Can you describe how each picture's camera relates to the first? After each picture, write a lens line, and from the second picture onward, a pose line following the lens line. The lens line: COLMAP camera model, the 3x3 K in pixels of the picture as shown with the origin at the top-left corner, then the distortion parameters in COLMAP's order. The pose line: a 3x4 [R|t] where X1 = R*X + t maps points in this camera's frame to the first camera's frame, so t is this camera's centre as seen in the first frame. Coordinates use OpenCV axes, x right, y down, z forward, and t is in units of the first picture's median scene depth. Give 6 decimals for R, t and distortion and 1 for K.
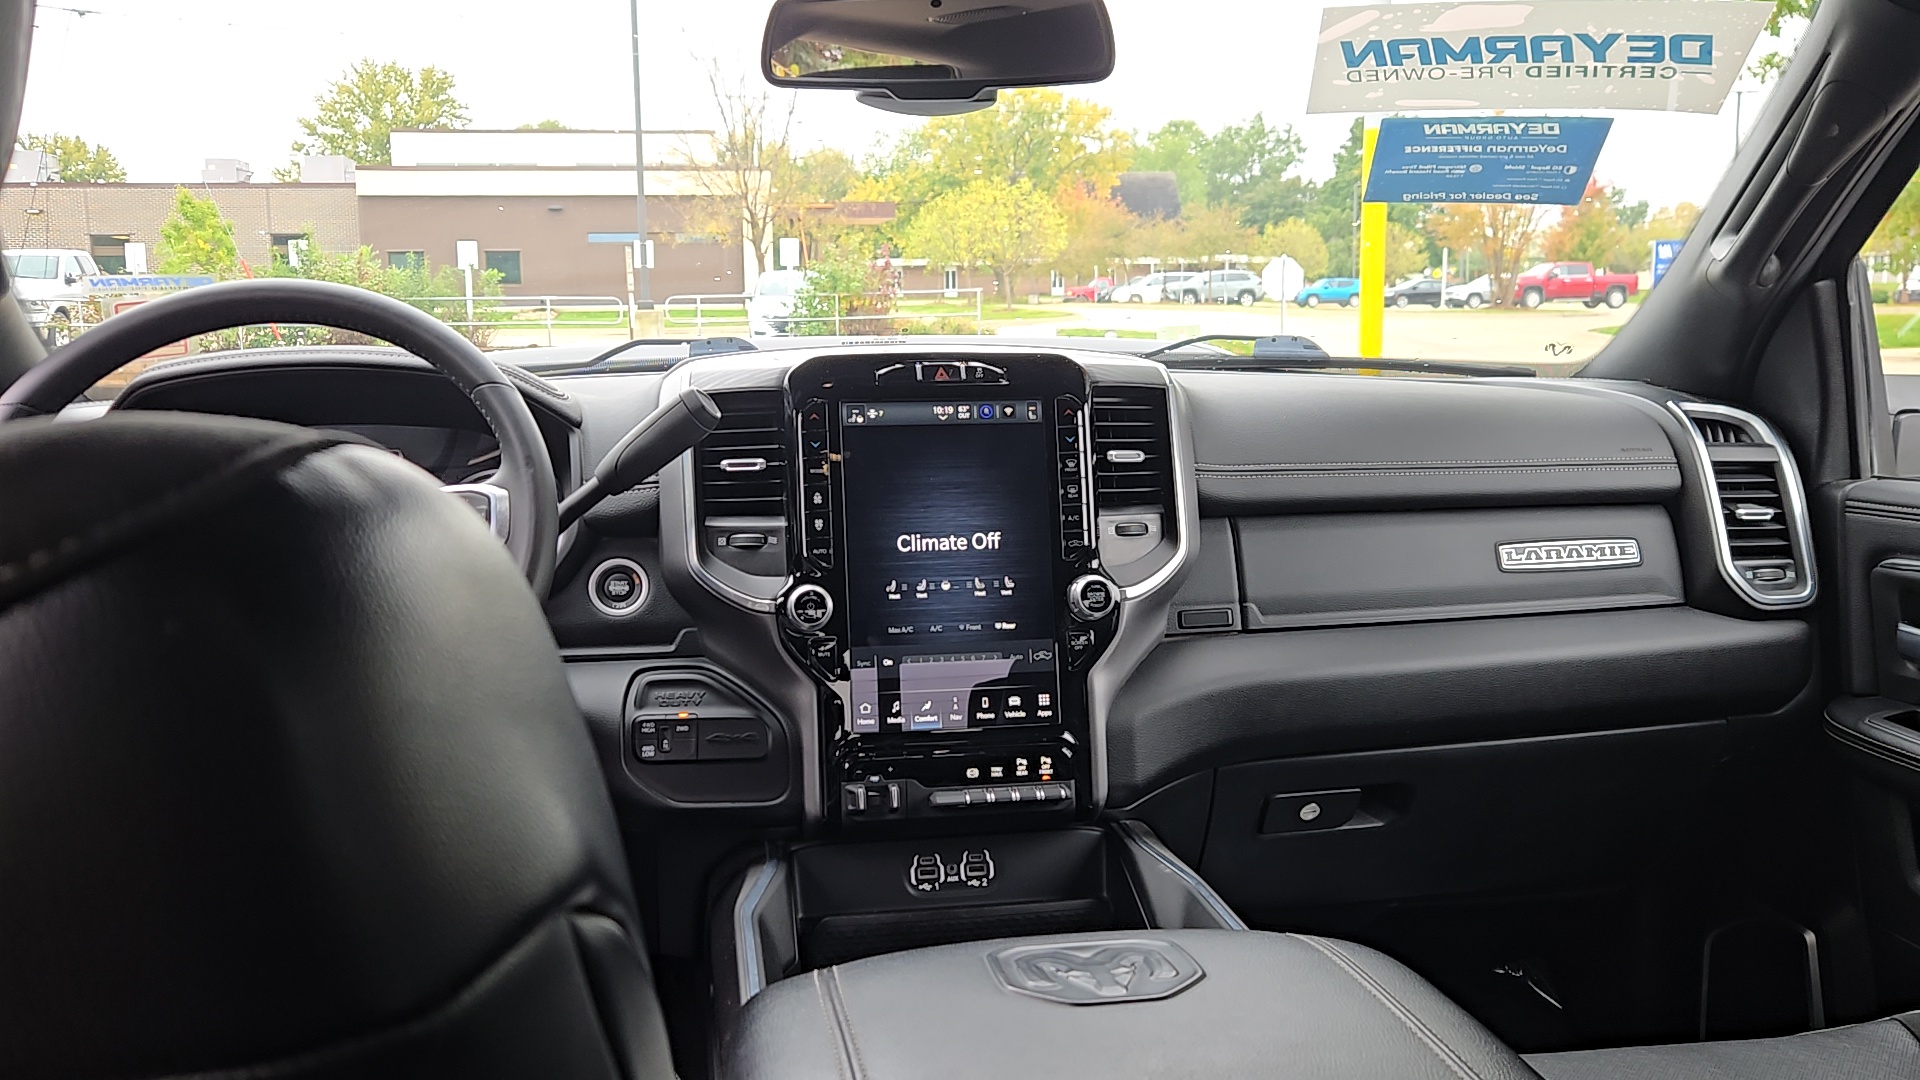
lens RADIAL K [[1598.2, 0, 954.5], [0, 1598.2, 535.4], [0, 0, 1]] dist [0.013636, -0.005806]
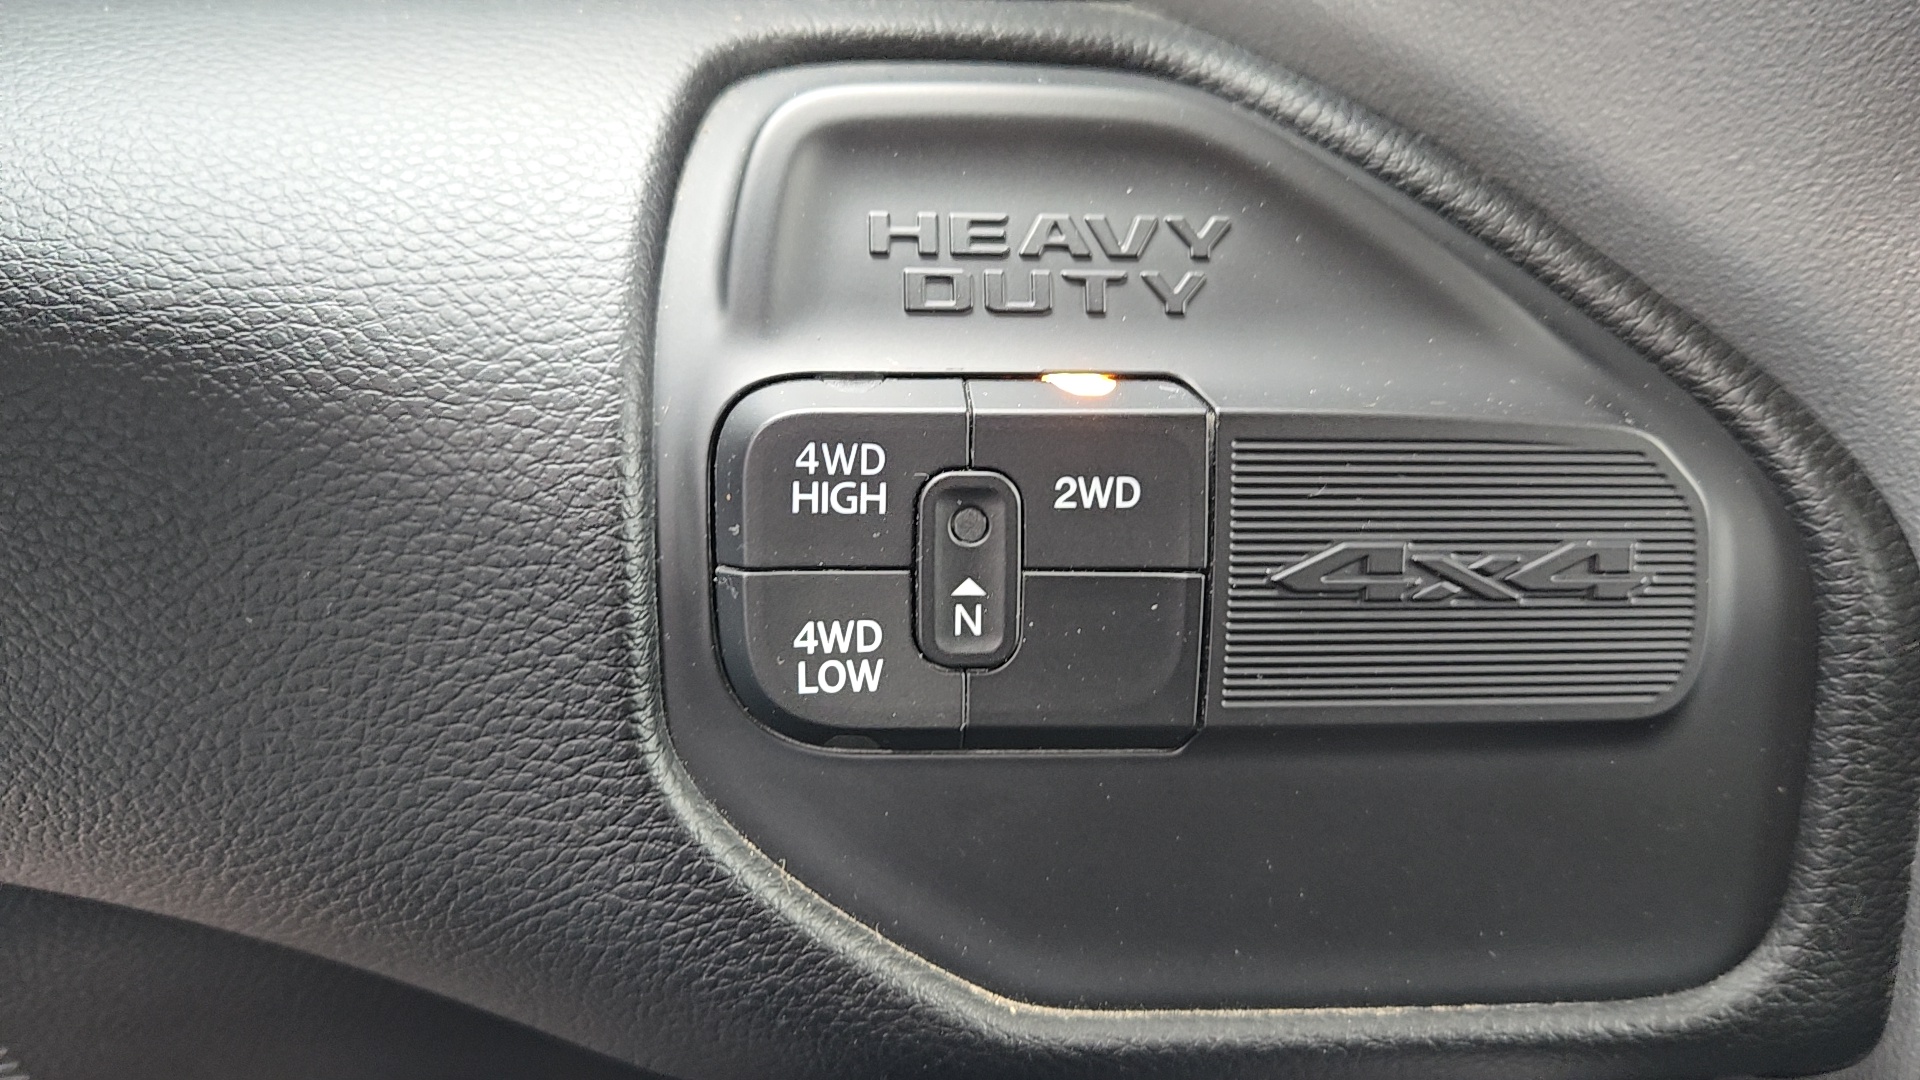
lens RADIAL K [[1610.3, 0, 952.8], [0, 1610.3, 538.9], [0, 0, 1]] dist [0.004357, -0.009587]
pose [[0.999132, 0.032915, 0.025523, -0.180213], [-0.038641, 0.961225, 0.273045, 0.086489], [-0.015546, -0.273795, 0.961663, 0.849416]]
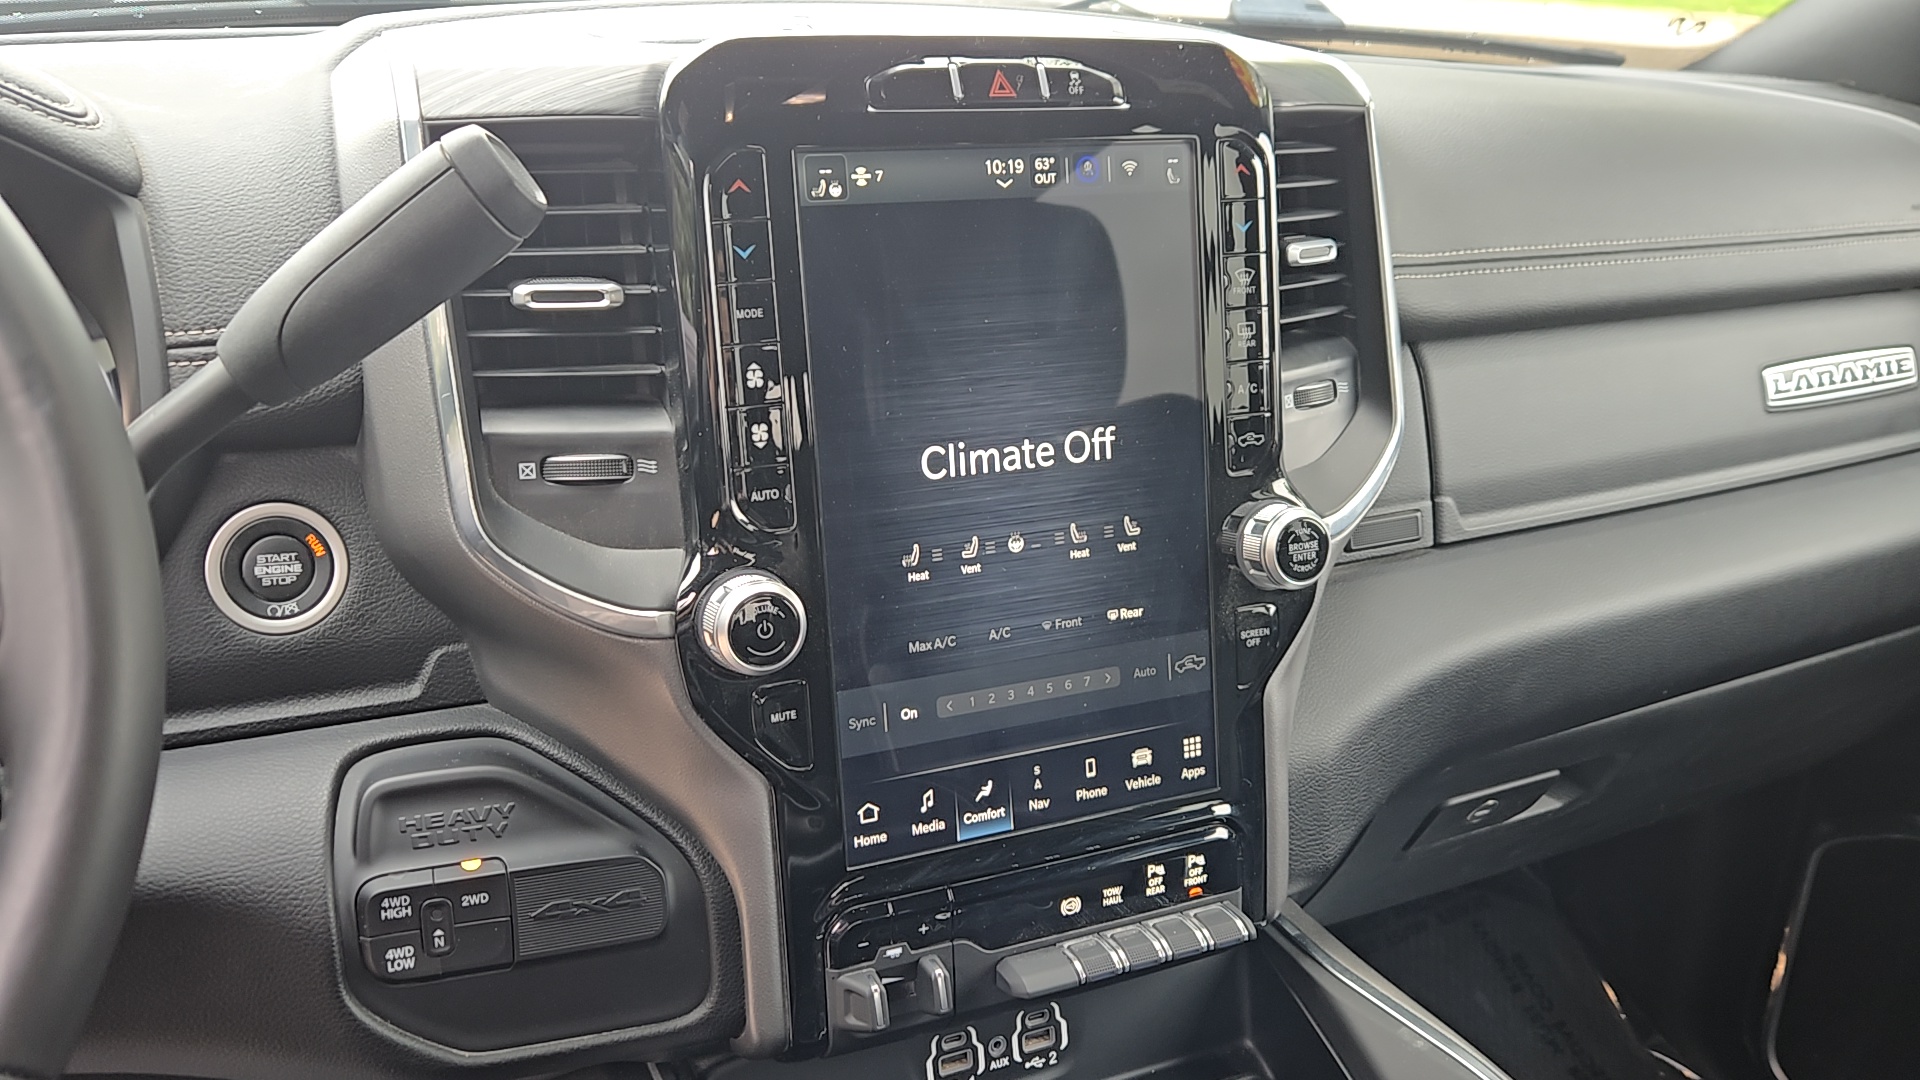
lens RADIAL K [[1602.5, 0, 953.1], [0, 1602.5, 537.1], [0, 0, 1]] dist [0.011576, -0.013148]
pose [[0.963501, -0.055723, 0.261842, -0.148982], [-0.005149, 0.974059, 0.226237, -0.079266], [-0.267656, -0.219327, 0.938219, 0.547791]]
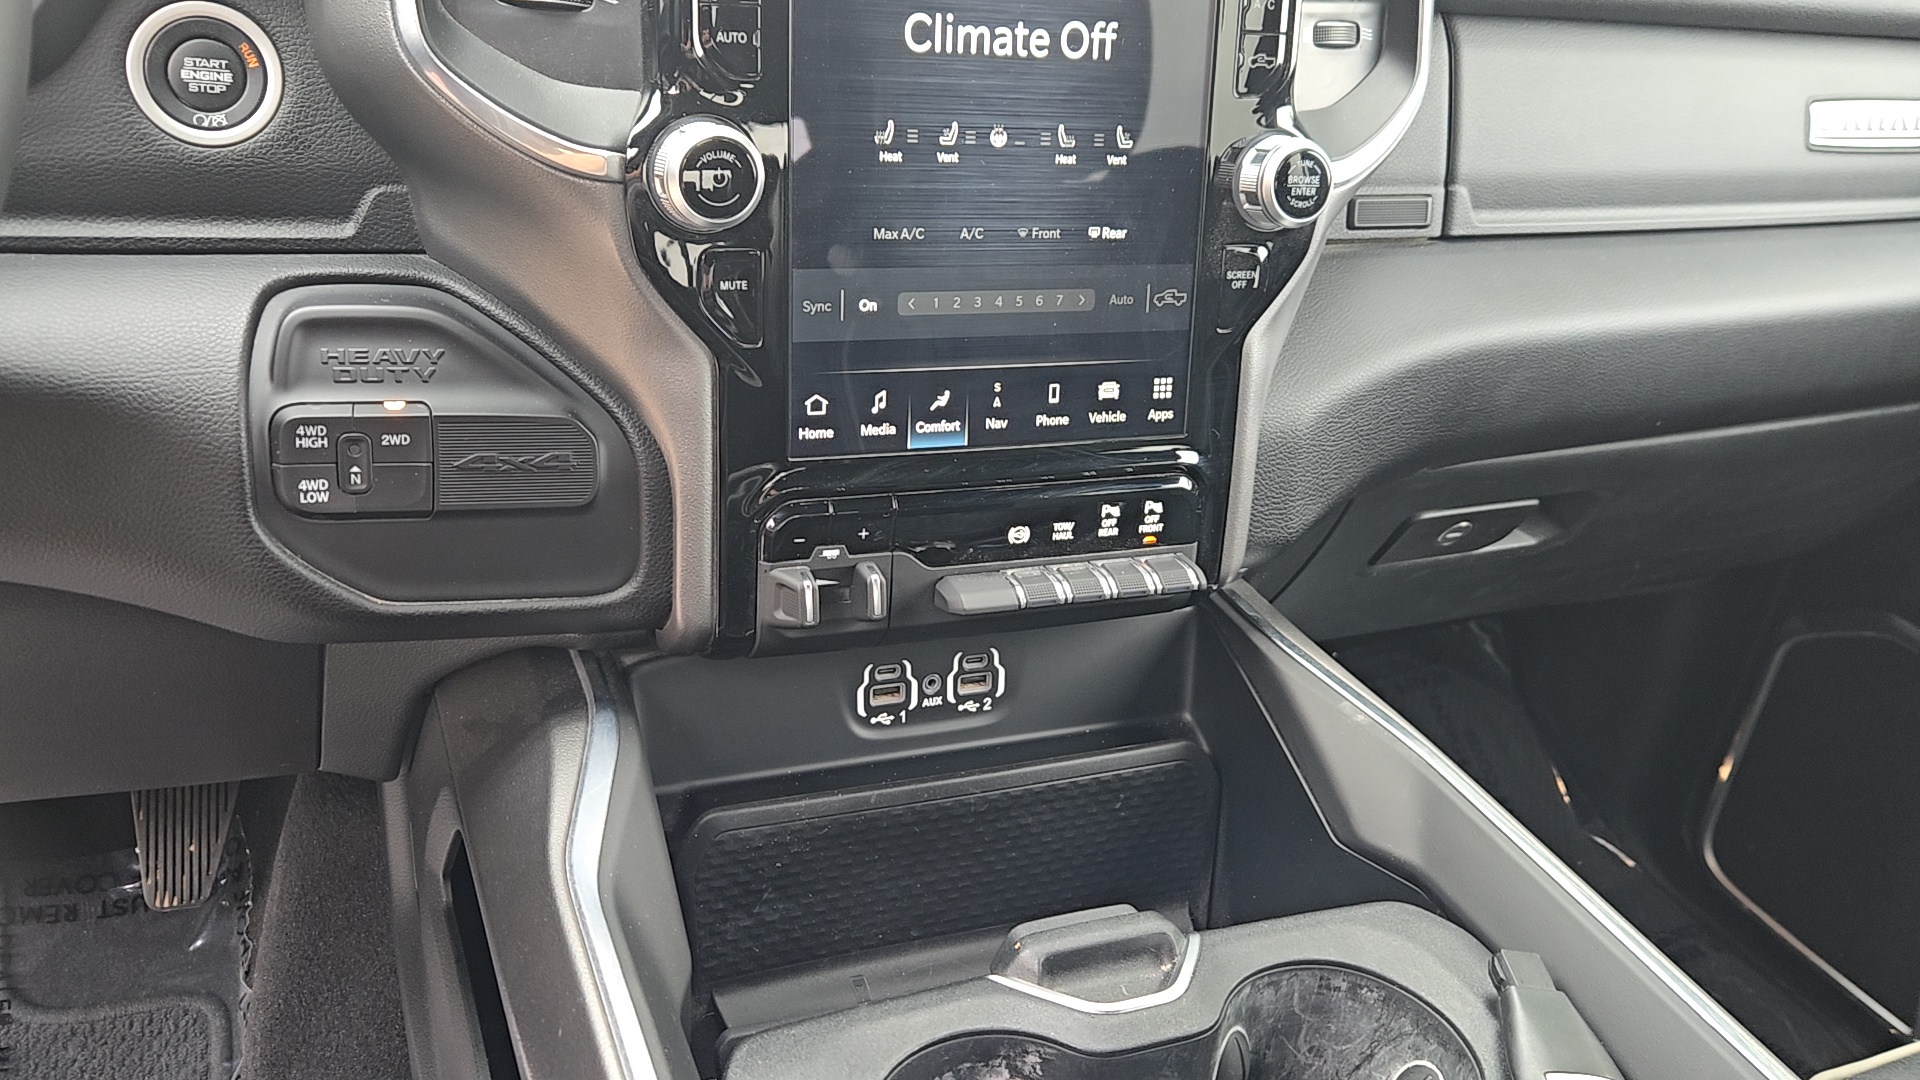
lens RADIAL K [[1602.5, 0, 953.1], [0, 1602.5, 537.1], [0, 0, 1]] dist [0.011576, -0.013148]
pose [[0.965550, 0.006570, 0.260136, -0.133823], [-0.097437, 0.936083, 0.338017, -0.014770], [-0.241288, -0.351719, 0.904474, 0.549680]]
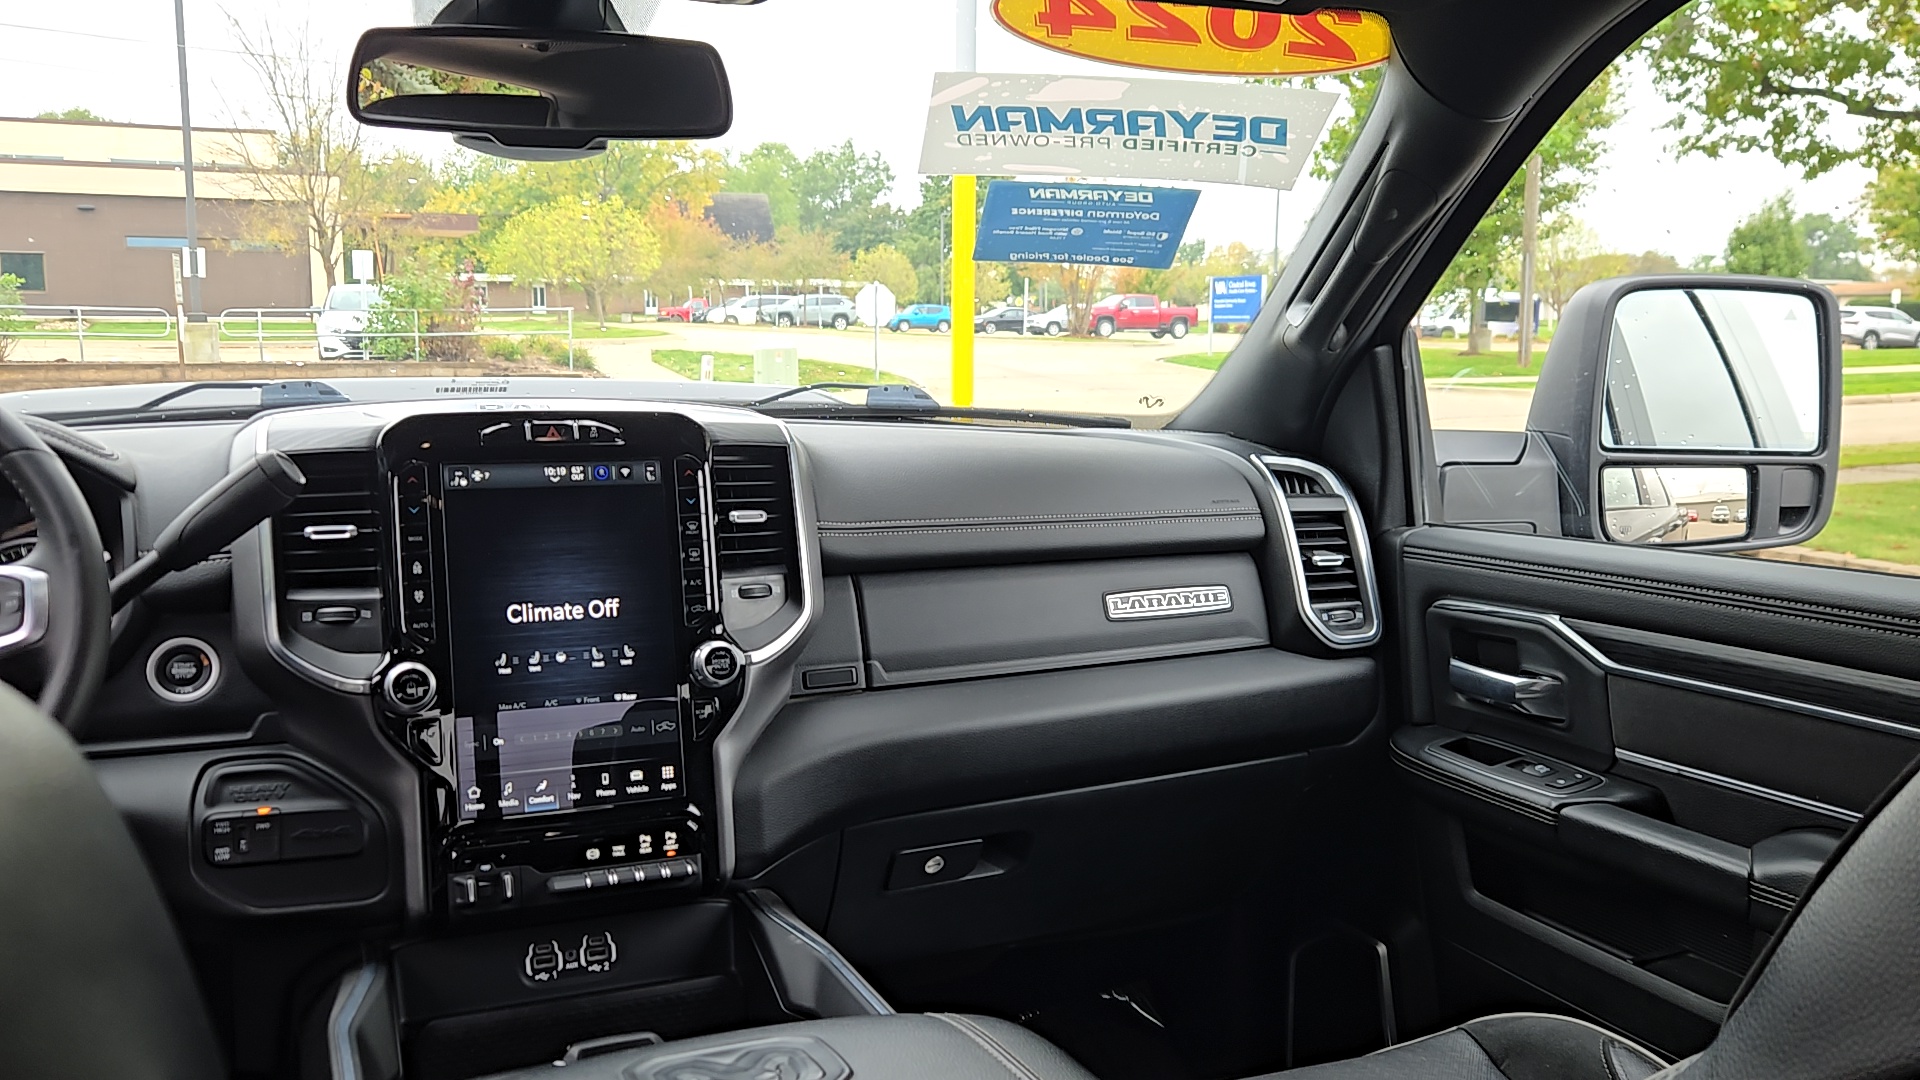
lens RADIAL K [[1595.1, 0, 955.8], [0, 1595.1, 535.7], [0, 0, 1]] dist [0.018312, -0.011069]
pose [[0.968567, -0.013714, 0.248374, -0.012773], [0.016804, 0.999805, -0.010327, -0.026677], [-0.248184, 0.014176, 0.968609, 0.022796]]
